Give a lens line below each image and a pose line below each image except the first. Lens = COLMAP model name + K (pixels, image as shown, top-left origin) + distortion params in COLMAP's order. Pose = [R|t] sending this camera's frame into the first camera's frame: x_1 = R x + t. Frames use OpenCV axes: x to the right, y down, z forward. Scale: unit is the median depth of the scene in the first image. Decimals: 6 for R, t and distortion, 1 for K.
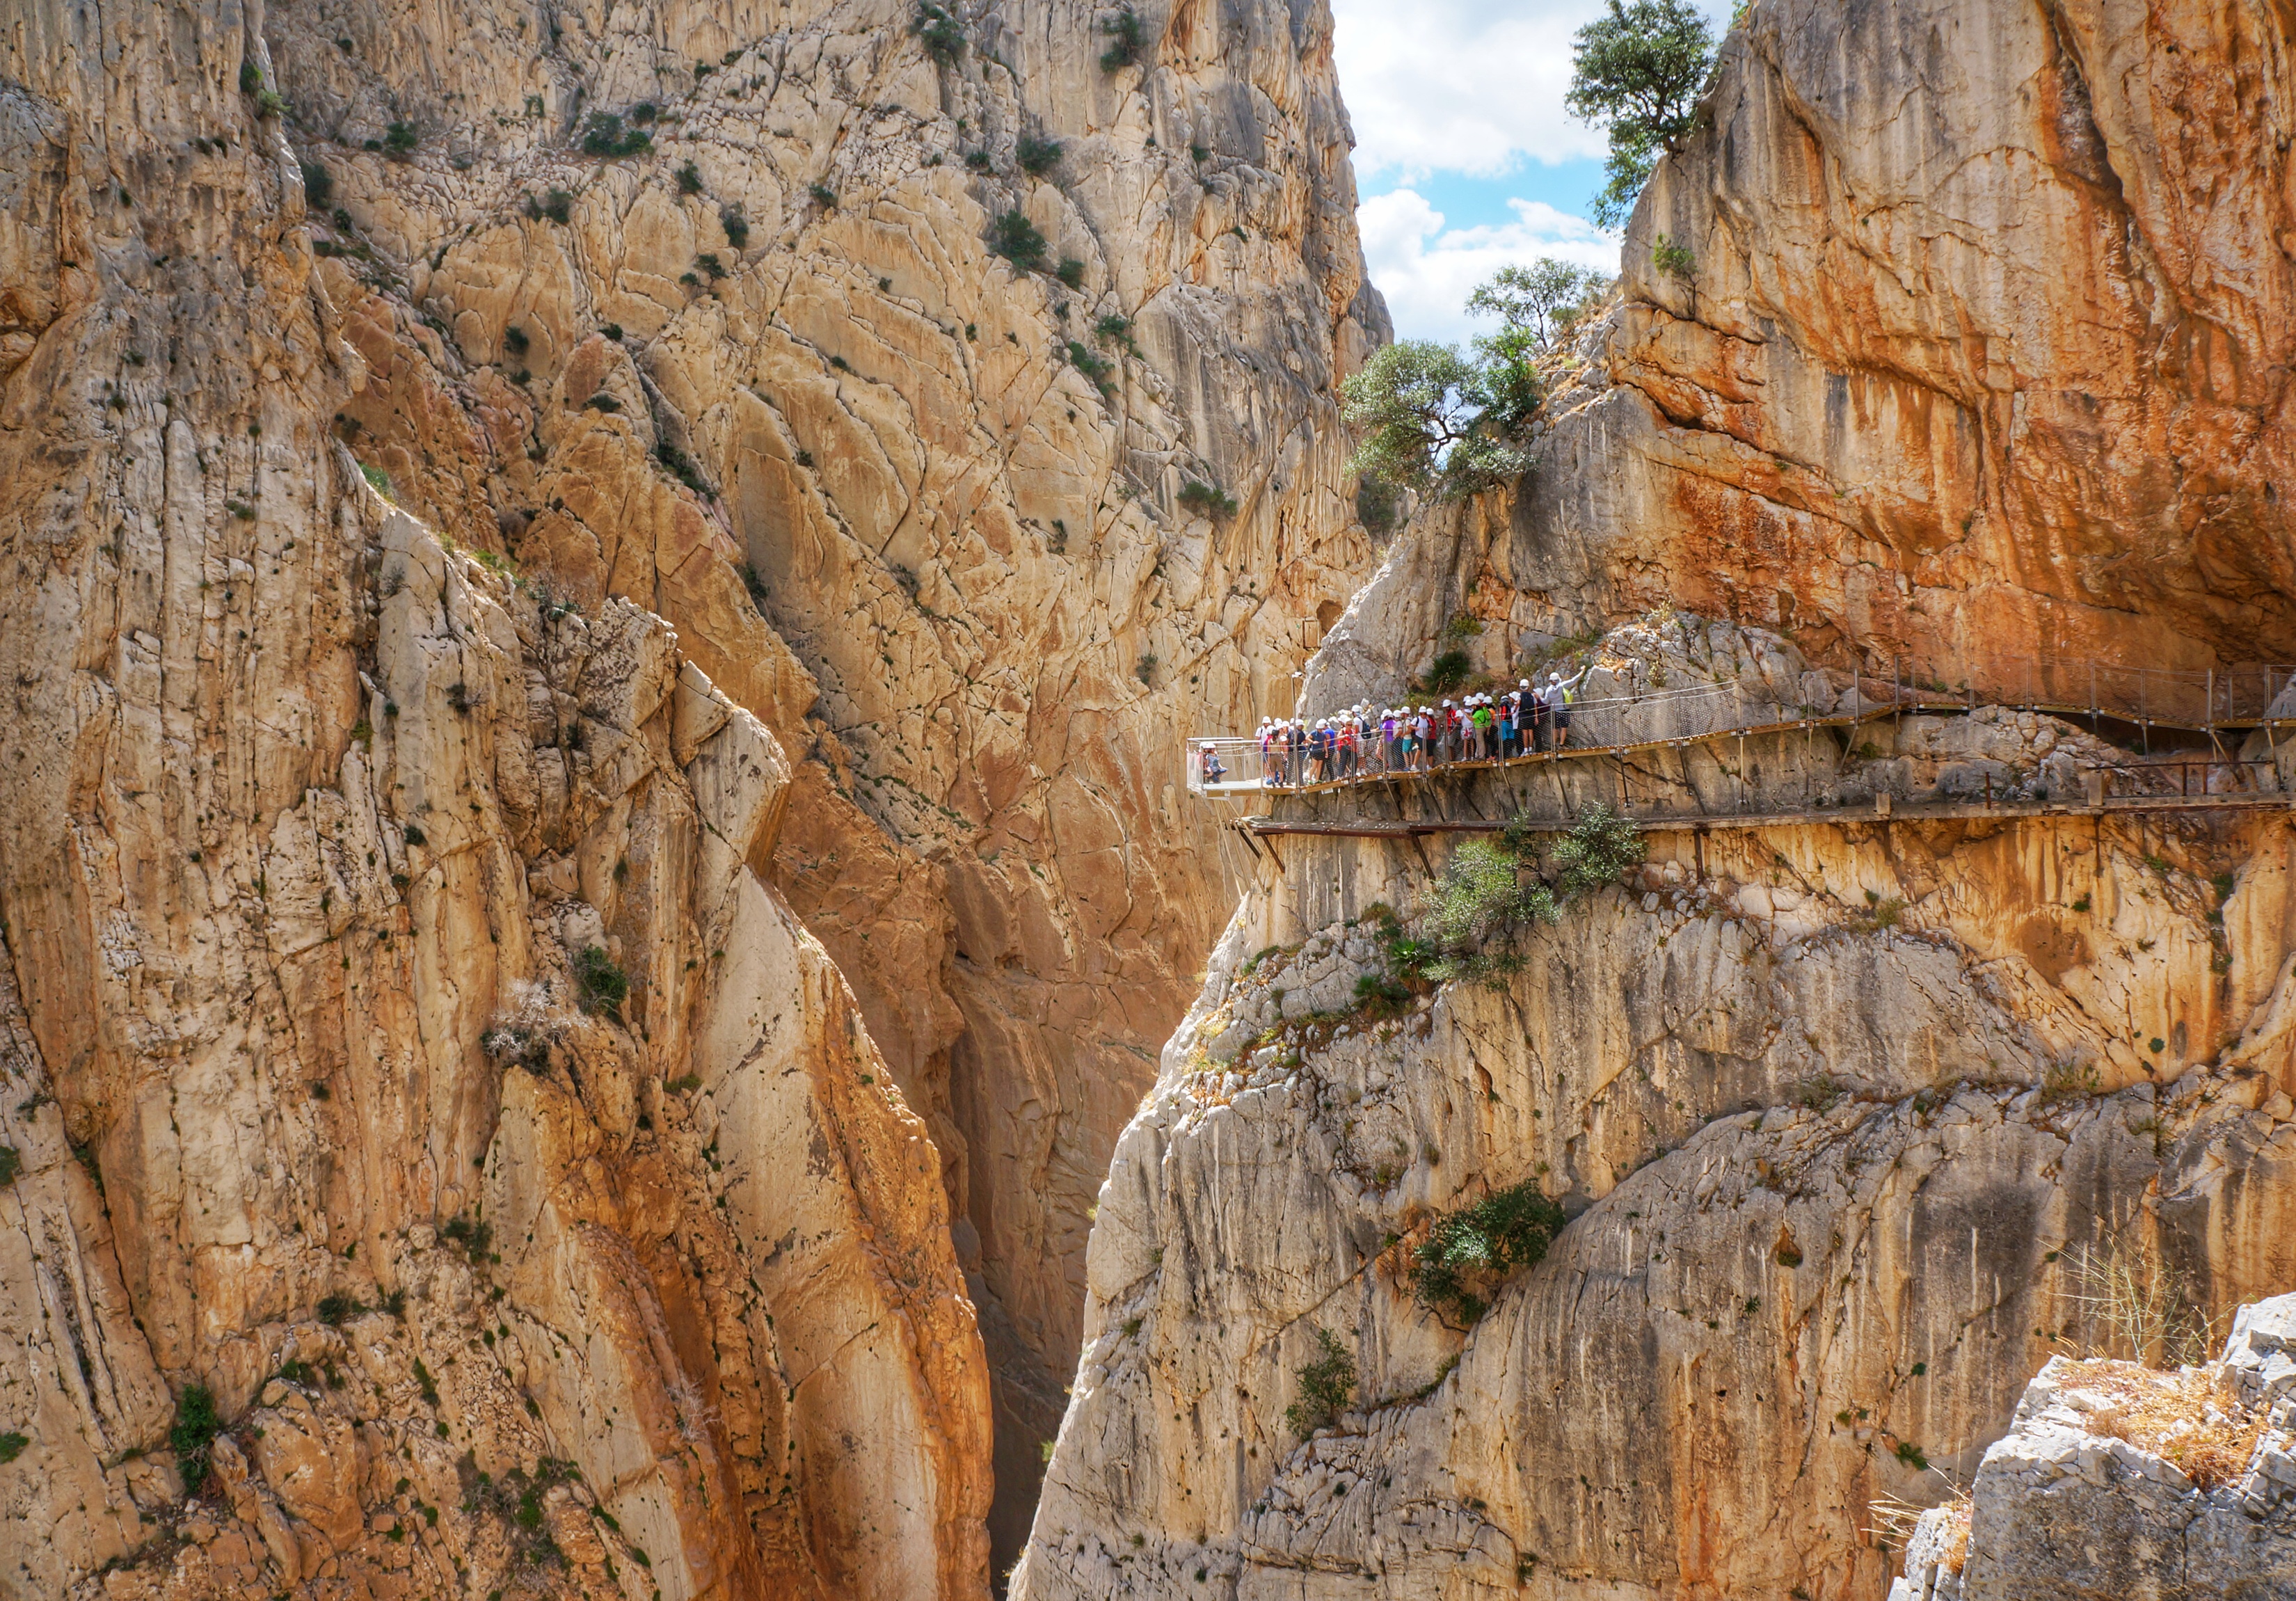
lens RADIAL K [[1855.8, 0, 1235.8], [0, 1855.8, 810.0], [0, 0, 1]] dist [-0.182983, 0.117803]
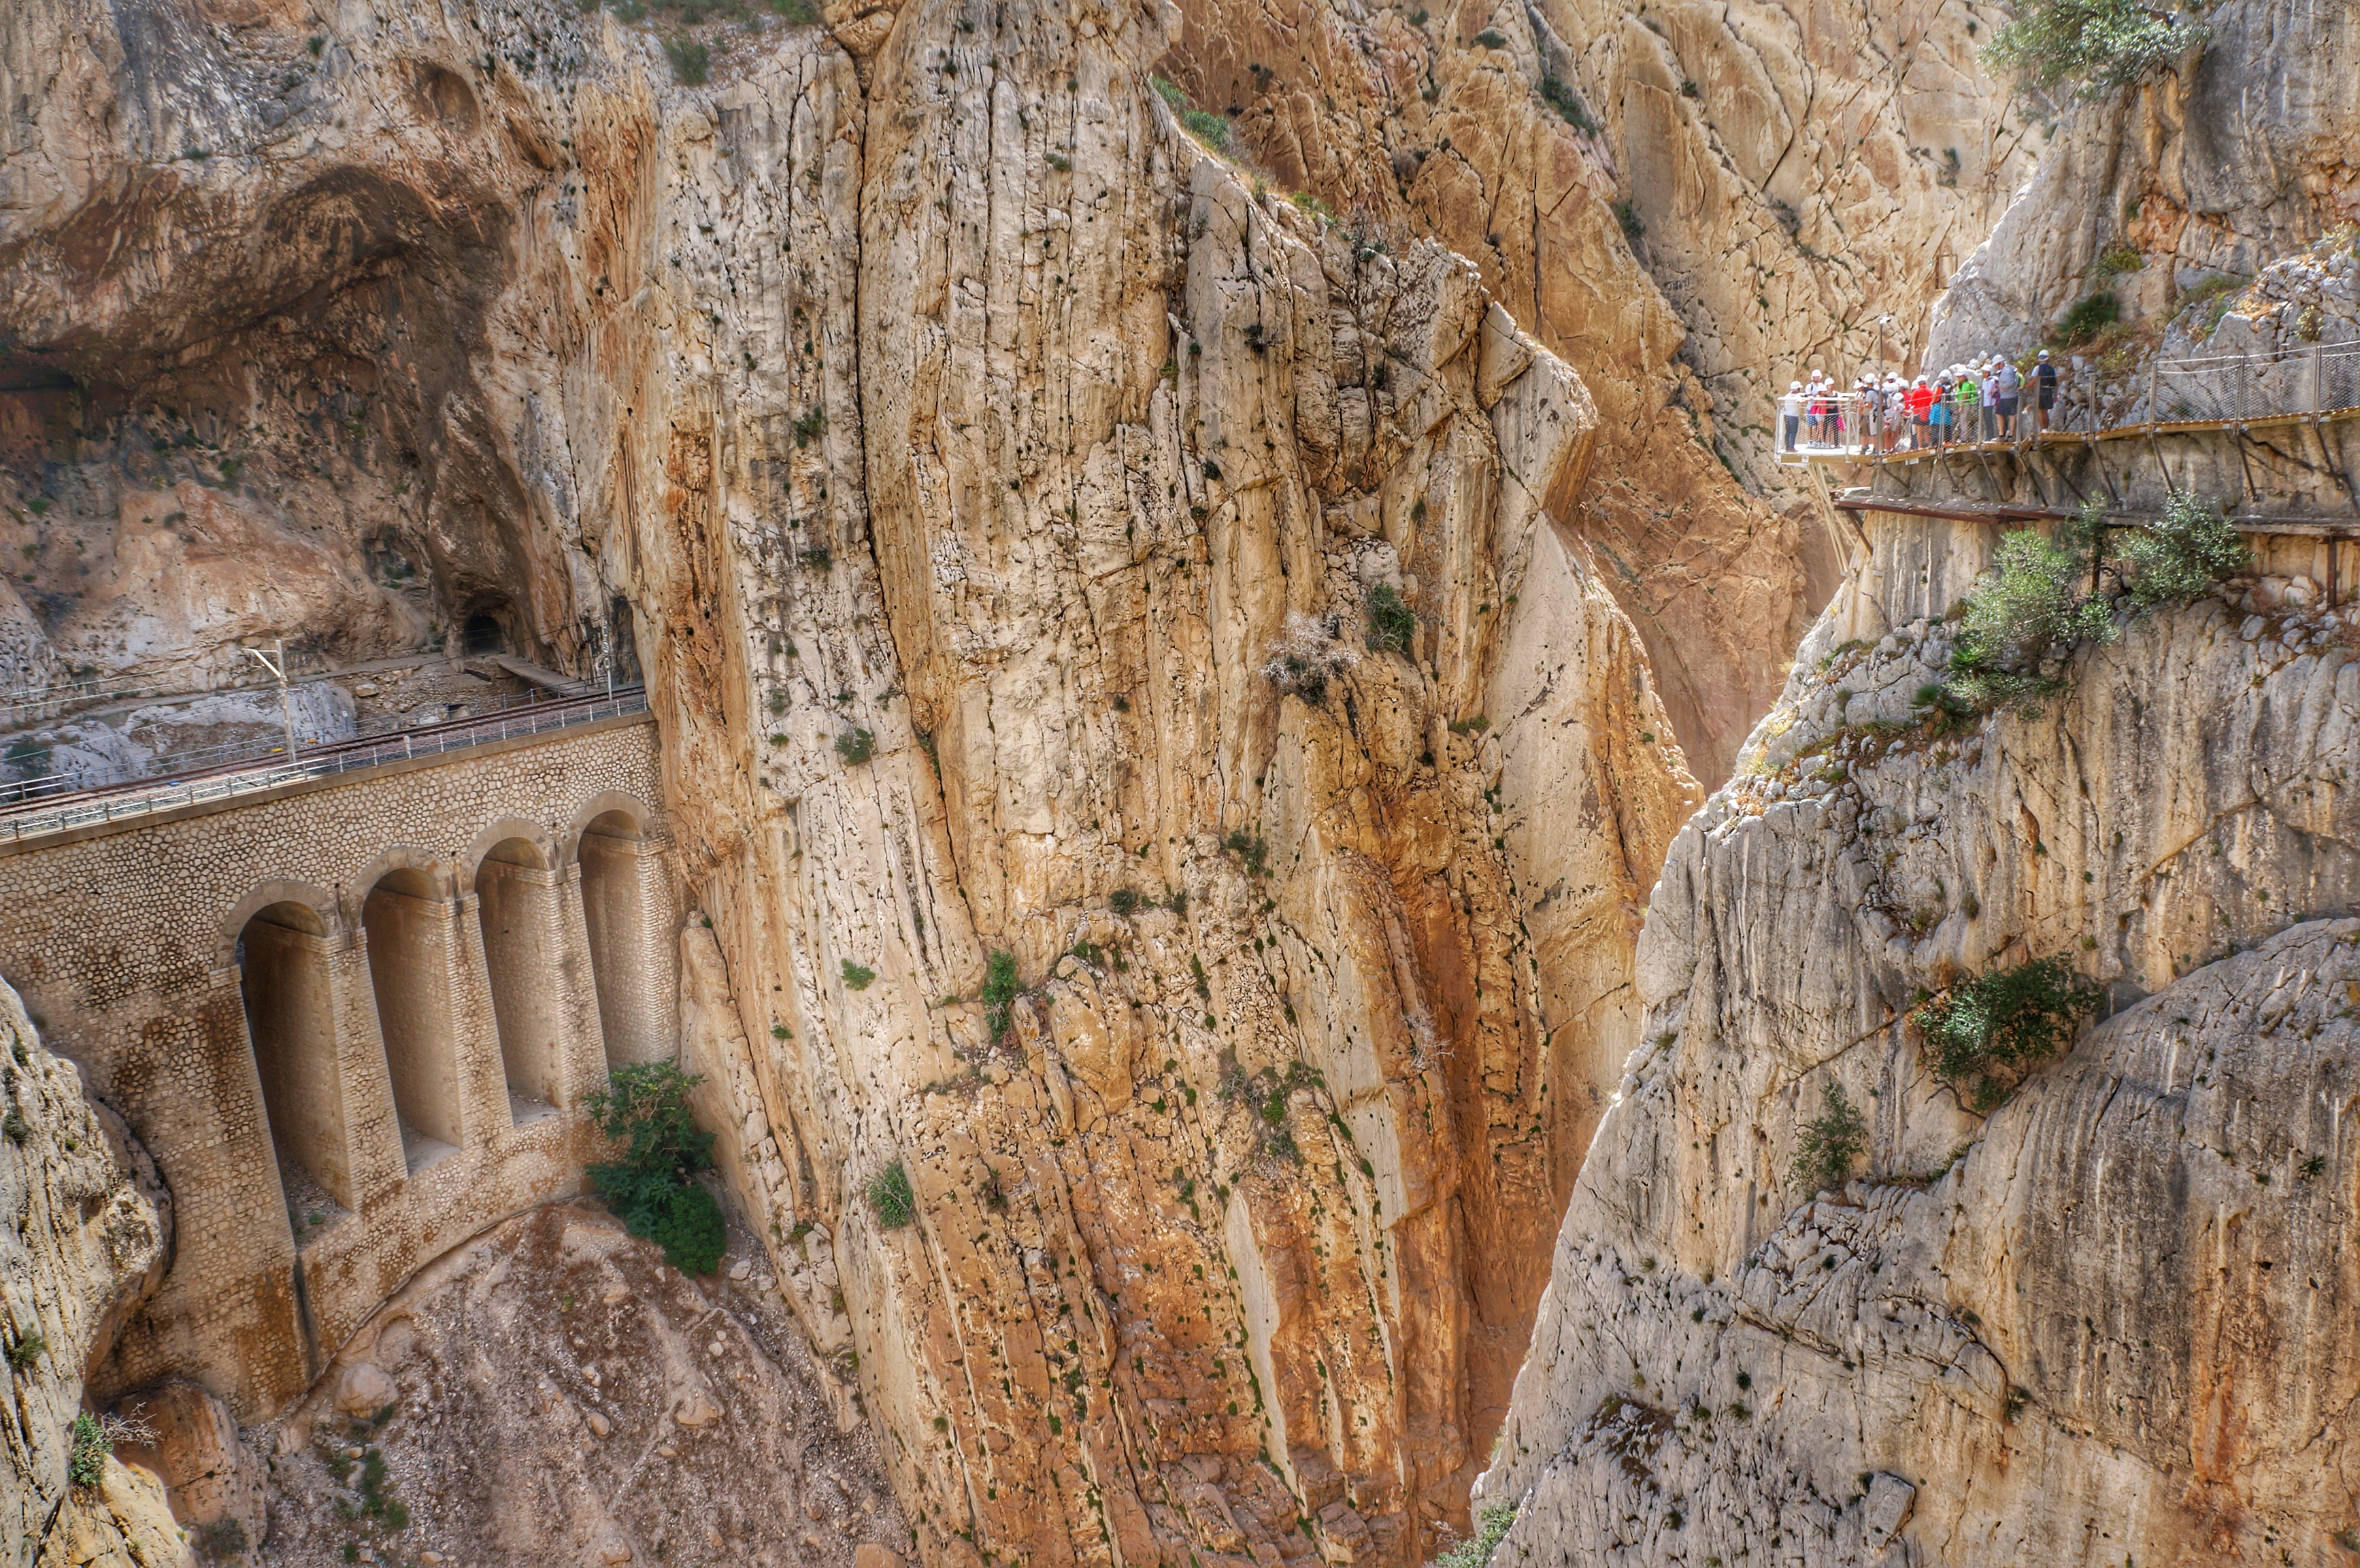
lens RADIAL K [[1828.2, 0, 1233.5], [0, 1828.2, 781.8], [0, 0, 1]] dist [-0.184095, 0.131273]
pose [[0.858774, 0.116013, -0.499048, 0.117441], [-0.024391, 0.982180, 0.186352, -0.005836], [0.511774, -0.147862, 0.846300, 0.083398]]
